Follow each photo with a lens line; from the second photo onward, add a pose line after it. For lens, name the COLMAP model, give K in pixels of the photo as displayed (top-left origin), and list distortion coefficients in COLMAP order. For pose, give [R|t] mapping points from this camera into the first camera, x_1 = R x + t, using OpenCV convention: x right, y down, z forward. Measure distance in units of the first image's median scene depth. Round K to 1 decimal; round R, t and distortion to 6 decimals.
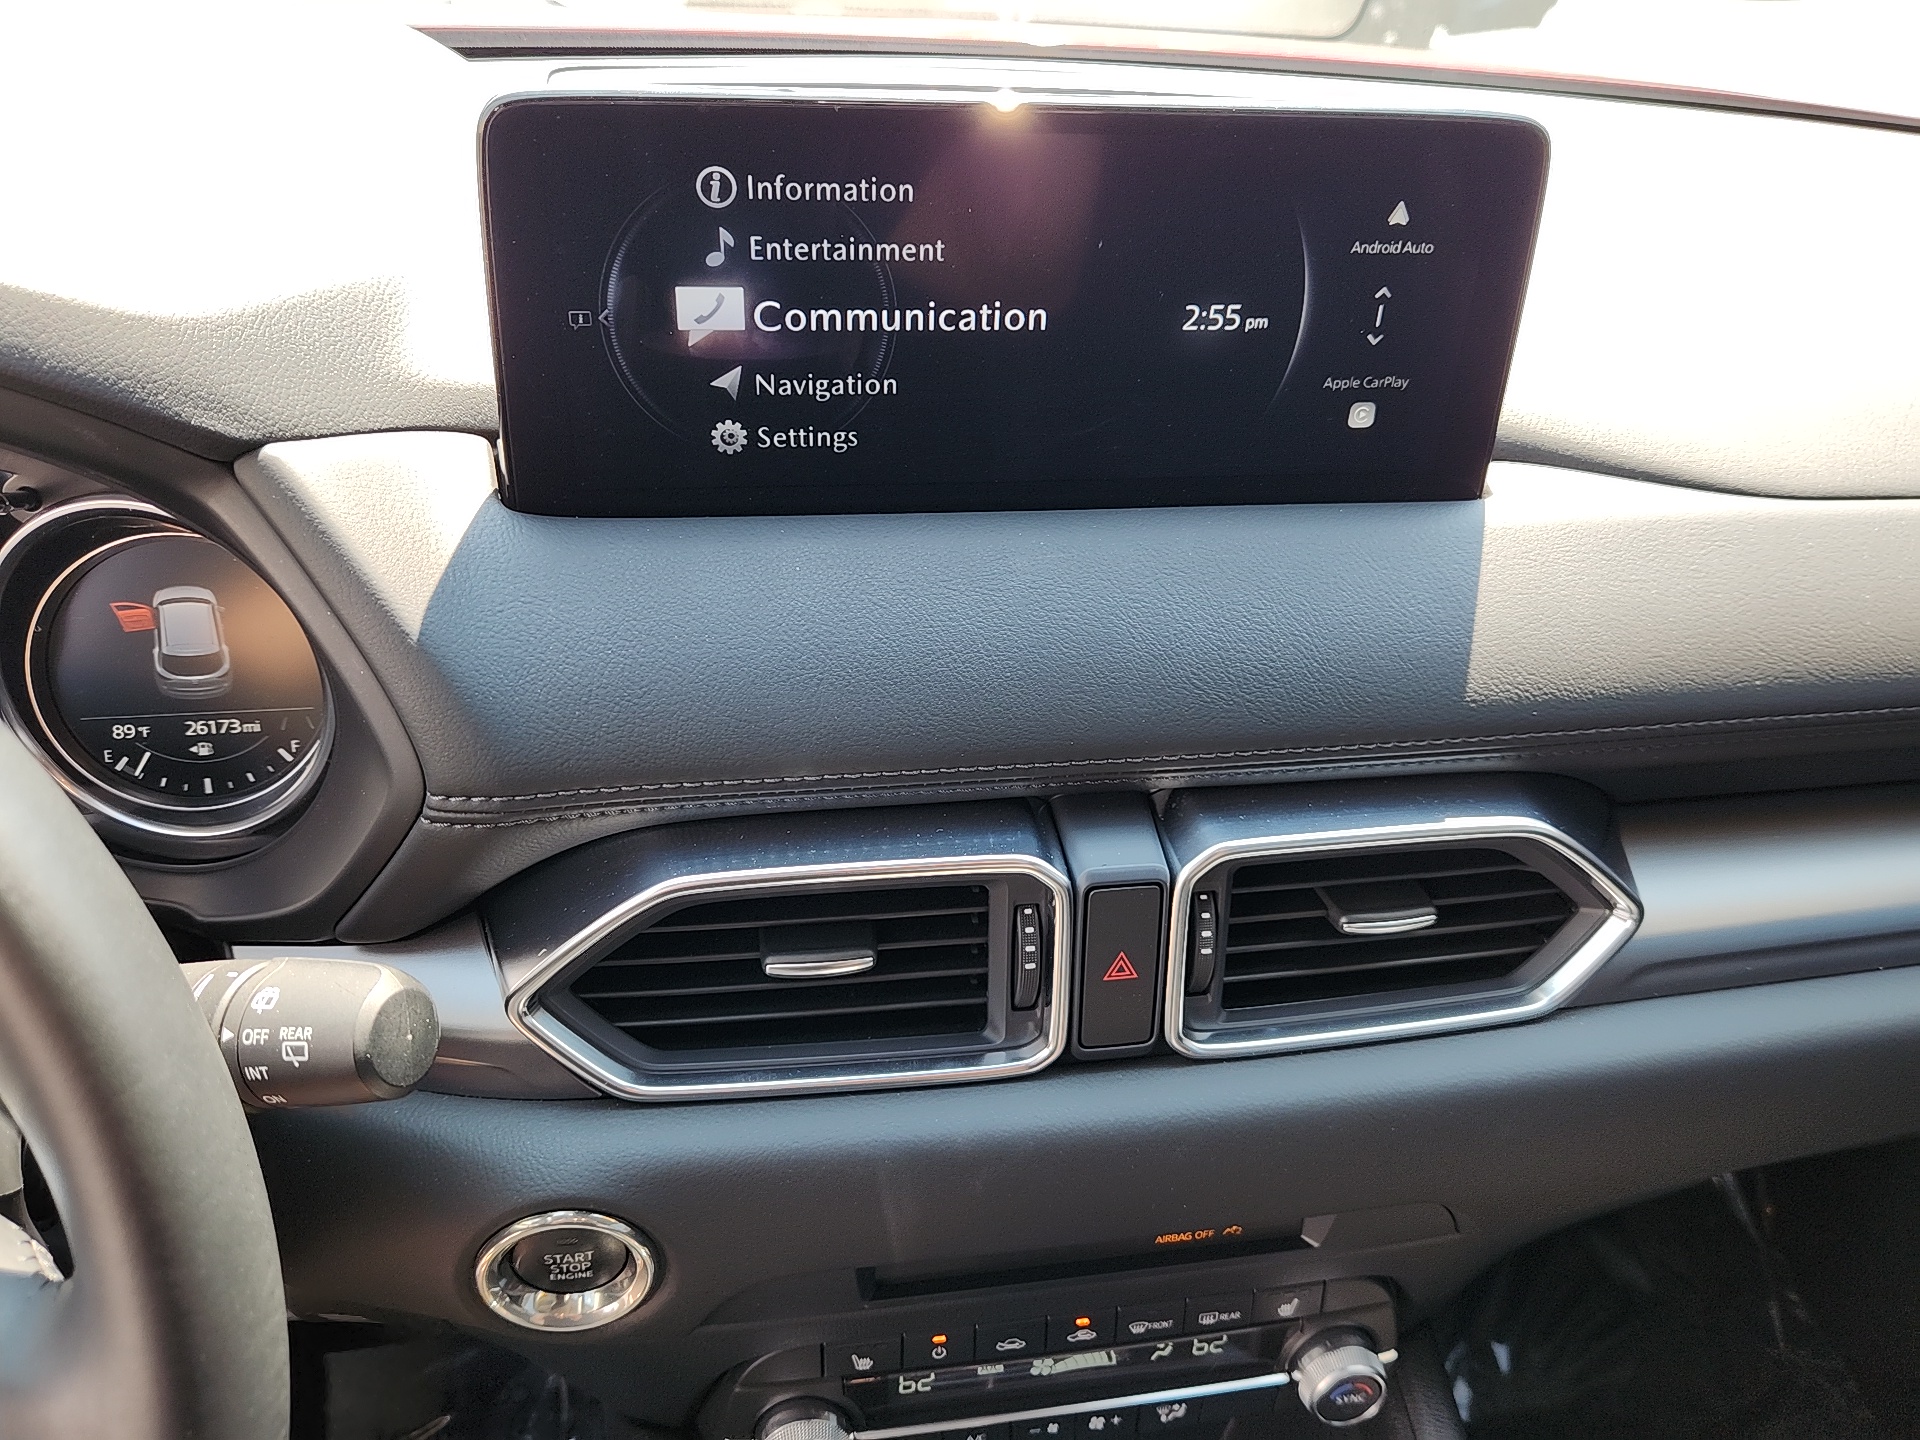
lens RADIAL K [[1452.3, 0, 976.0], [0, 1452.3, 700.7], [0, 0, 1]] dist [0.053518, -0.056185]
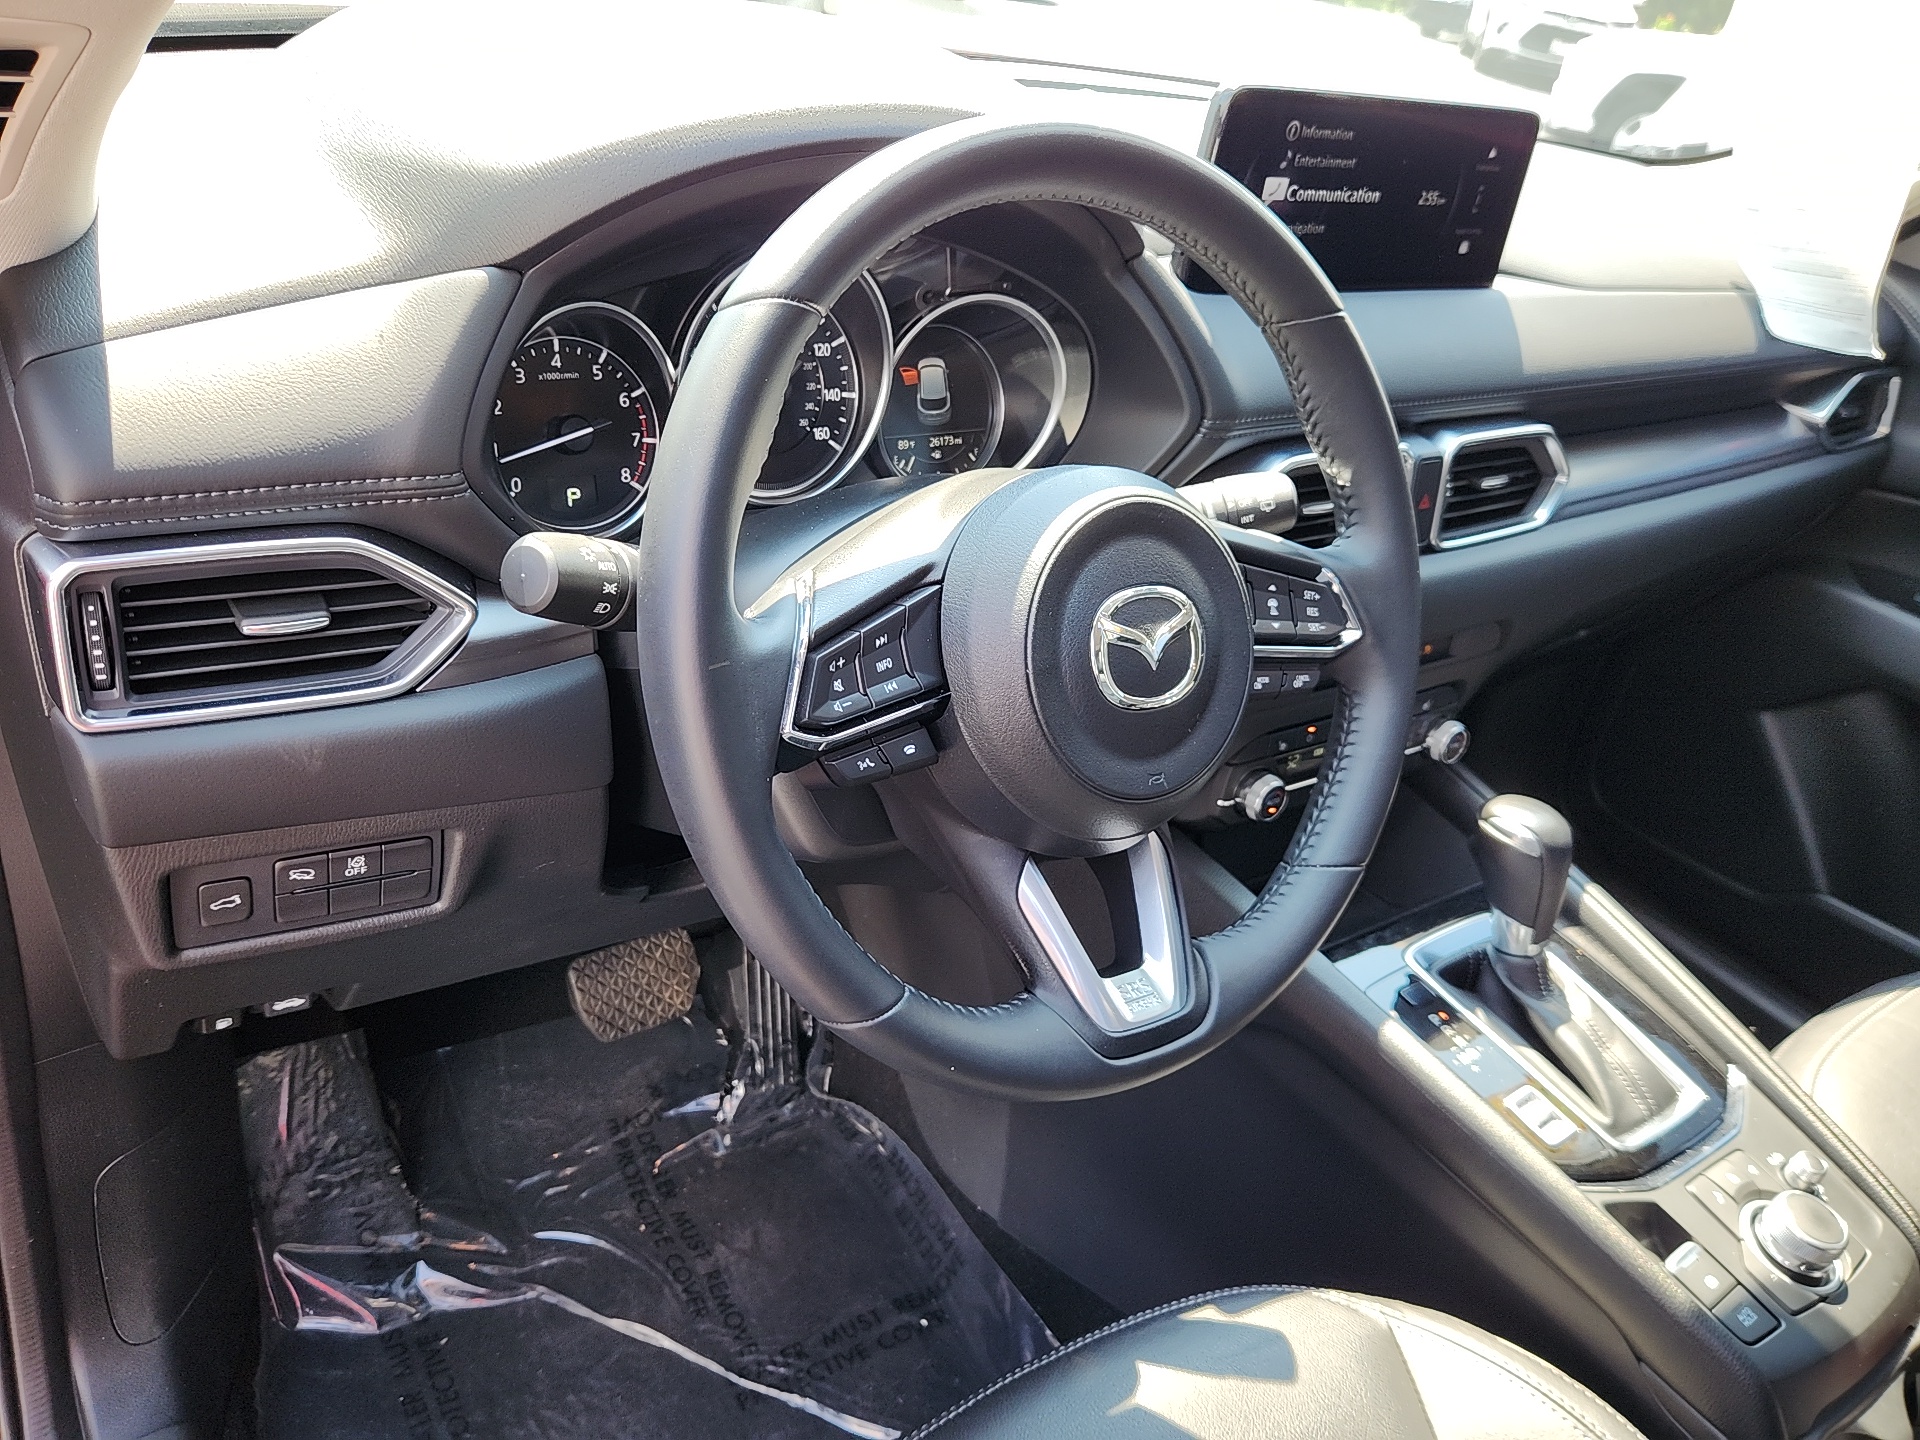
lens RADIAL K [[1452.3, 0, 970.3], [0, 1452.3, 722.1], [0, 0, 1]] dist [0.053518, -0.056185]
pose [[0.894011, -0.139660, 0.425723, -1.276166], [0.132826, 0.990078, 0.045867, 0.274858], [-0.427905, 0.015542, 0.903690, -0.578294]]
